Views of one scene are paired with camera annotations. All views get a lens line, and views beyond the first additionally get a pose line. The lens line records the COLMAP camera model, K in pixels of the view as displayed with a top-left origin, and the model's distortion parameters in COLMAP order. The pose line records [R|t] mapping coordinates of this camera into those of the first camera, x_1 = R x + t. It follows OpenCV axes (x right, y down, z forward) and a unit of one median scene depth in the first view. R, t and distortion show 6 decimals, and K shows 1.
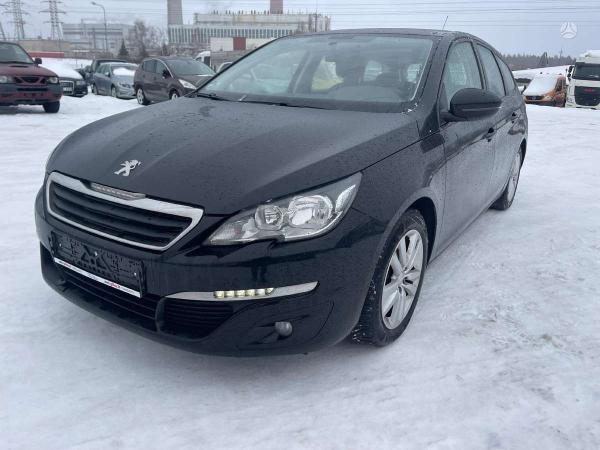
lens RADIAL K [[462.4, 0, 300.0], [0, 462.4, 225.0], [0, 0, 1]] dist [0.079147, -0.111270]
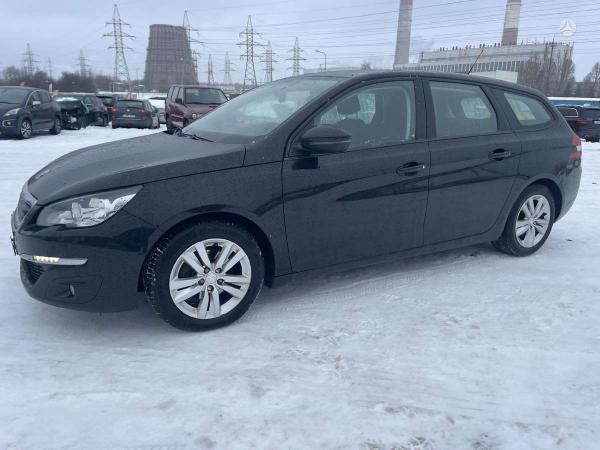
lens RADIAL K [[462.4, 0, 300.0], [0, 462.4, 225.0], [0, 0, 1]] dist [0.079147, -0.111270]
pose [[0.890310, 0.095753, -0.445174, 1.078442], [-0.126635, 0.991140, -0.040074, -0.002931], [0.437393, 0.092053, 0.894547, 0.008776]]
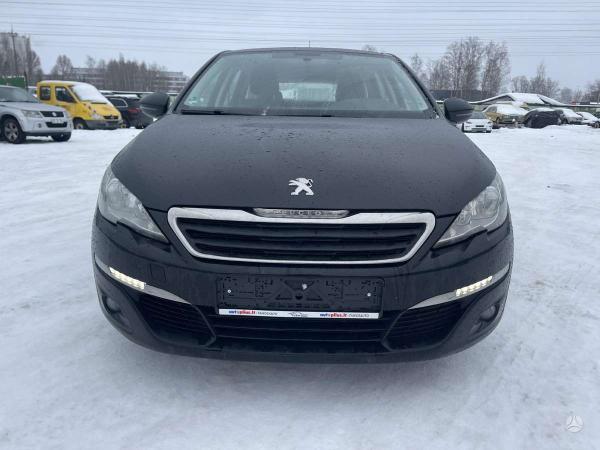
lens RADIAL K [[462.4, 0, 300.0], [0, 462.4, 225.0], [0, 0, 1]] dist [0.079147, -0.111270]
pose [[0.844227, -0.156895, 0.512508, -0.839100], [0.180770, 0.983520, 0.003314, -0.053900], [-0.504582, 0.089848, 0.858676, 0.243620]]
